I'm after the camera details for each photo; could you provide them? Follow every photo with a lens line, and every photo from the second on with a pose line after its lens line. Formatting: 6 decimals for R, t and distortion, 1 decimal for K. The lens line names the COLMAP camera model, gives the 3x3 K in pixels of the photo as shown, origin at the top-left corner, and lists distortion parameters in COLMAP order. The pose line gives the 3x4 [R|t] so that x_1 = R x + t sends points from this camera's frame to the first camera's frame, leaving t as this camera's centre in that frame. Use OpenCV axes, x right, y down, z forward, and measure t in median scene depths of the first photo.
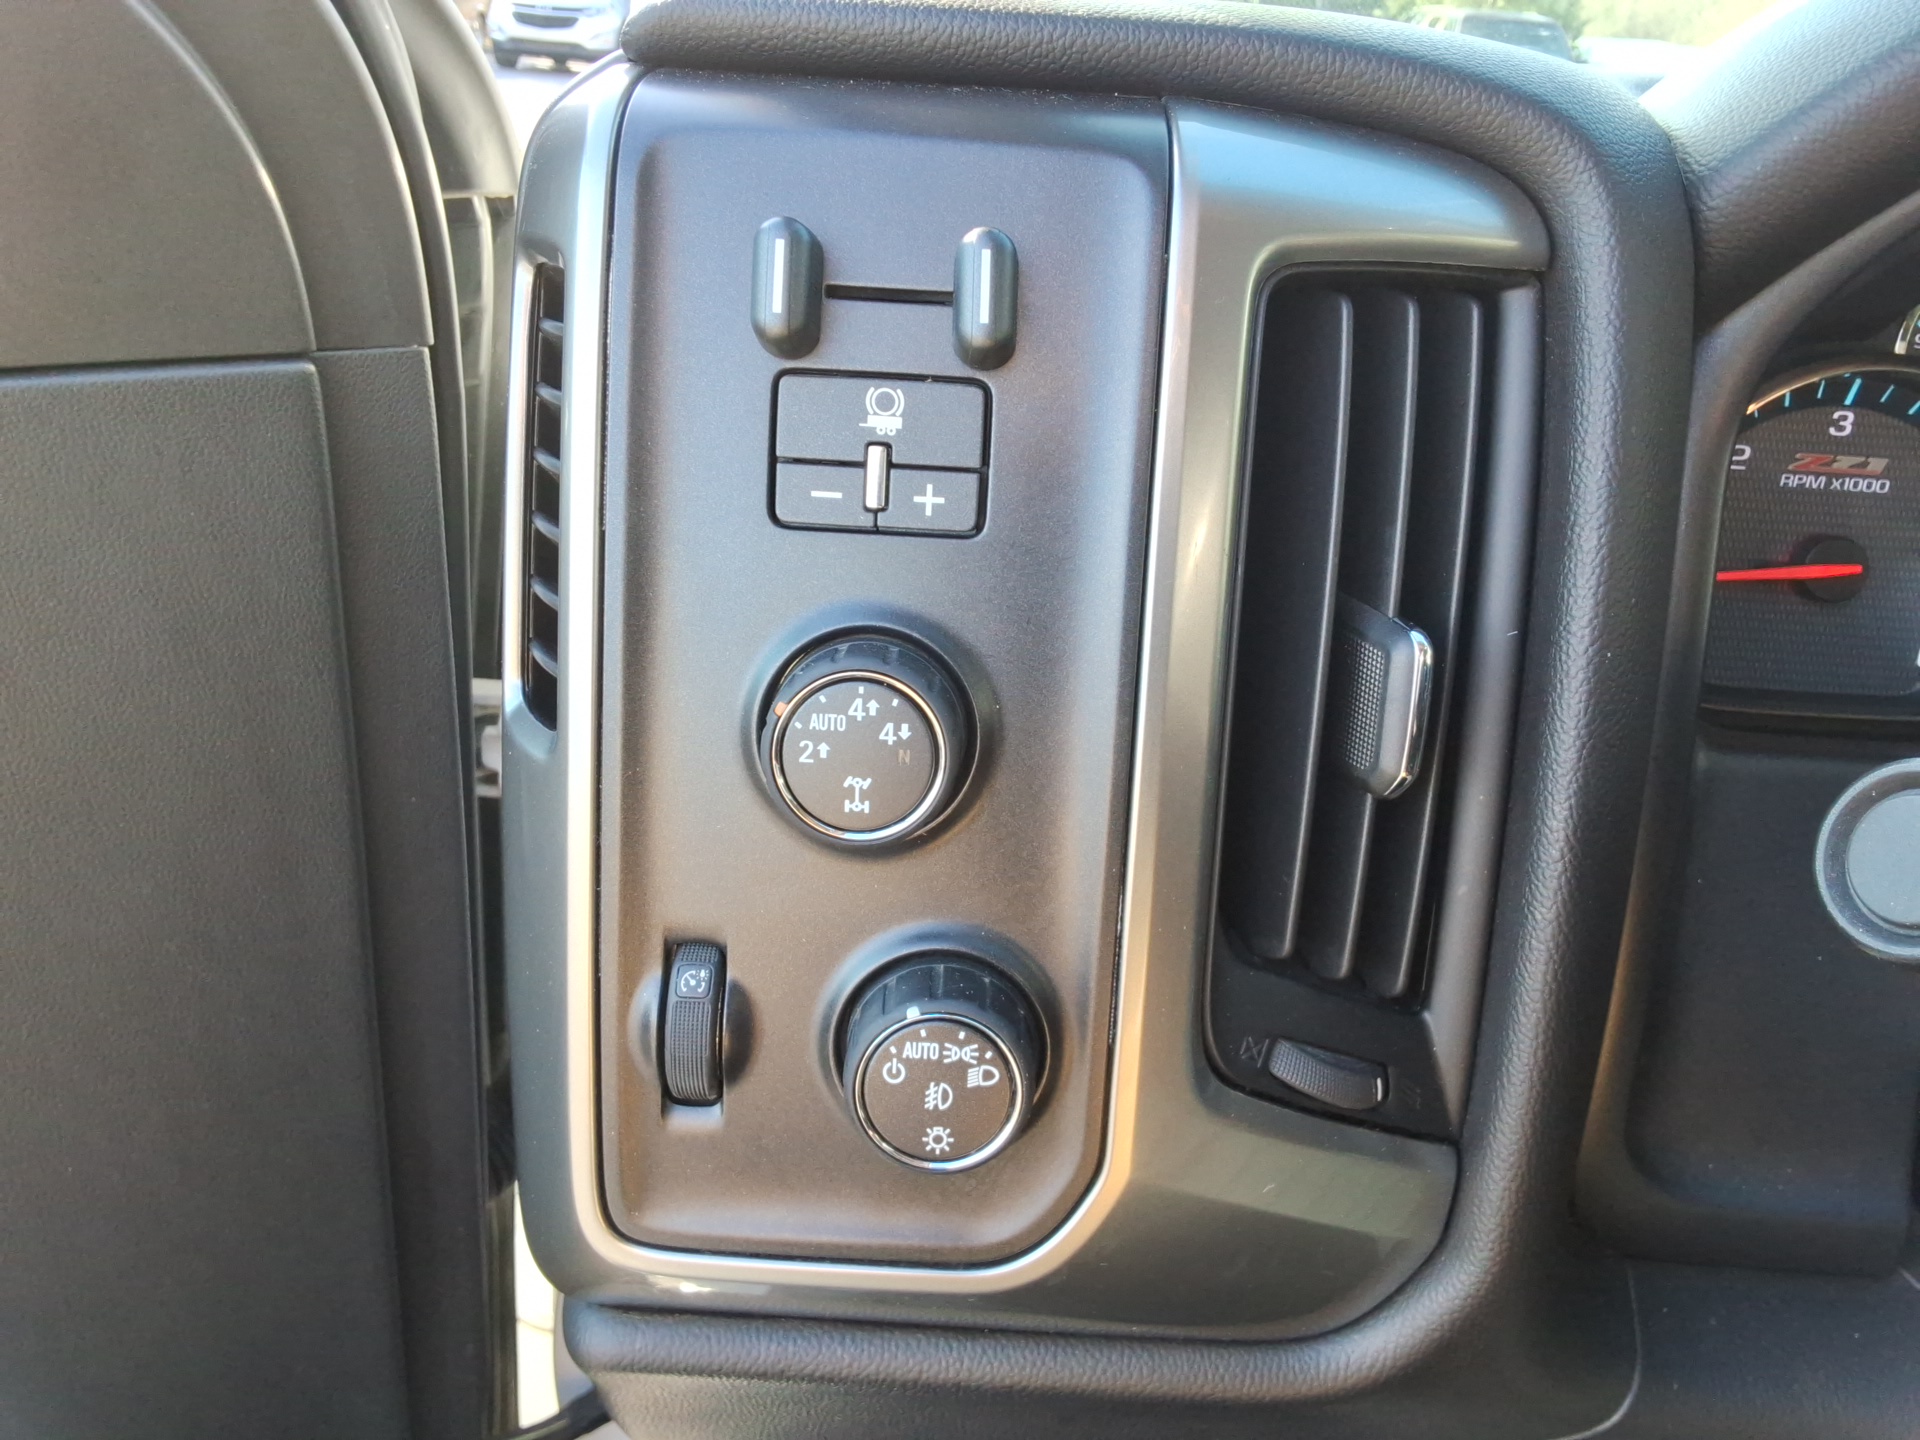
lens RADIAL K [[1568.4, 0, 986.0], [0, 1568.4, 711.6], [0, 0, 1]] dist [0.132812, -0.213429]
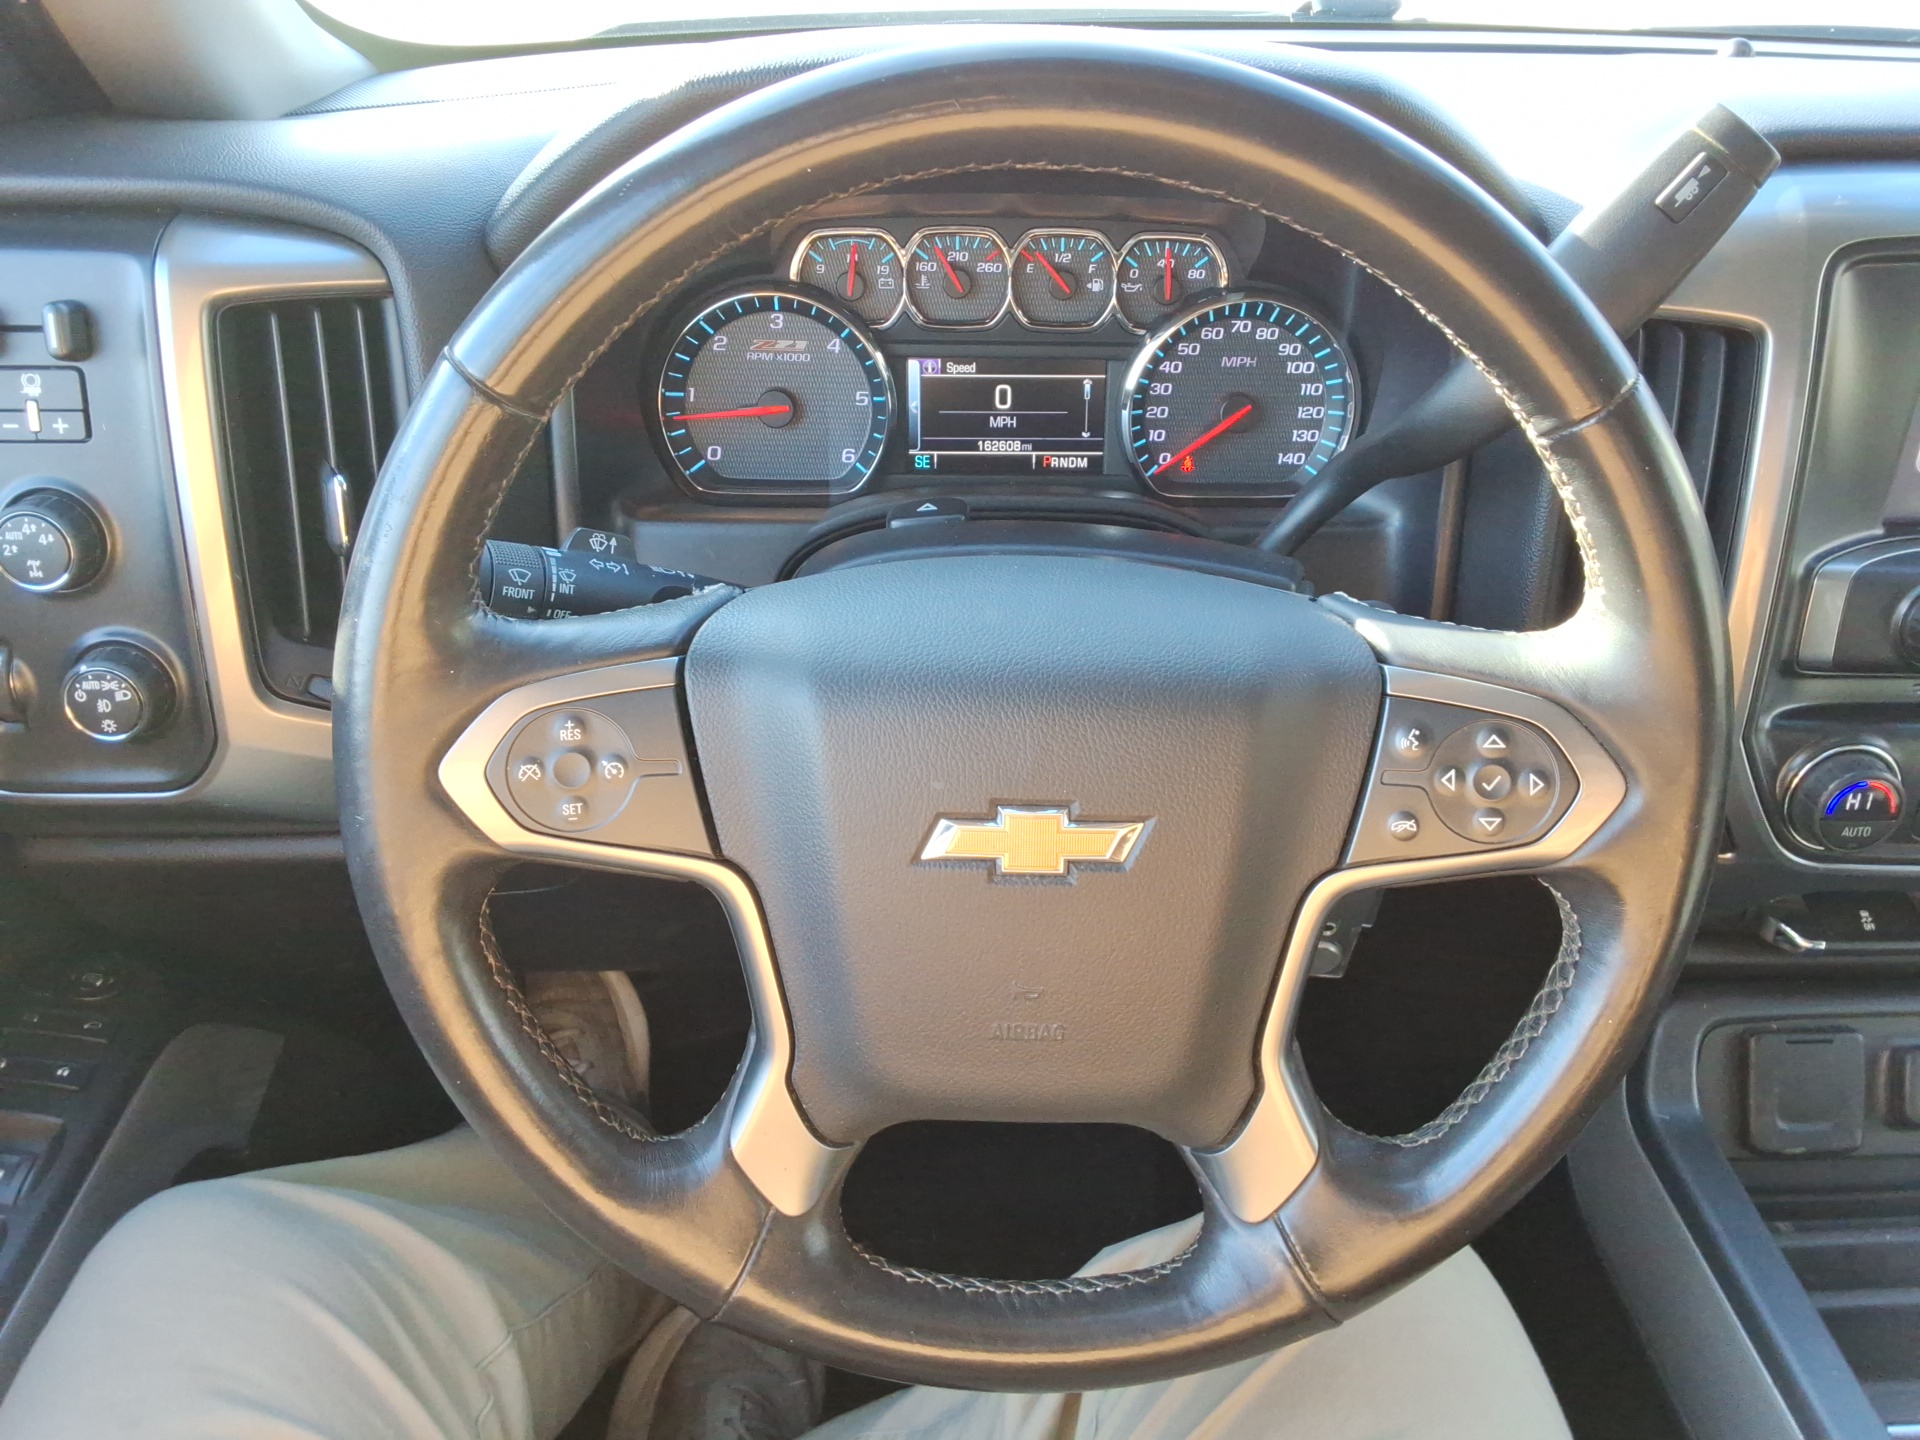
lens RADIAL K [[1568.4, 0, 986.0], [0, 1568.4, 711.6], [0, 0, 1]] dist [0.132812, -0.213429]
pose [[0.996199, -0.057084, 0.065794, 1.027896], [0.046317, 0.986841, 0.154920, -0.031714], [-0.073772, -0.151284, 0.985734, -1.247637]]
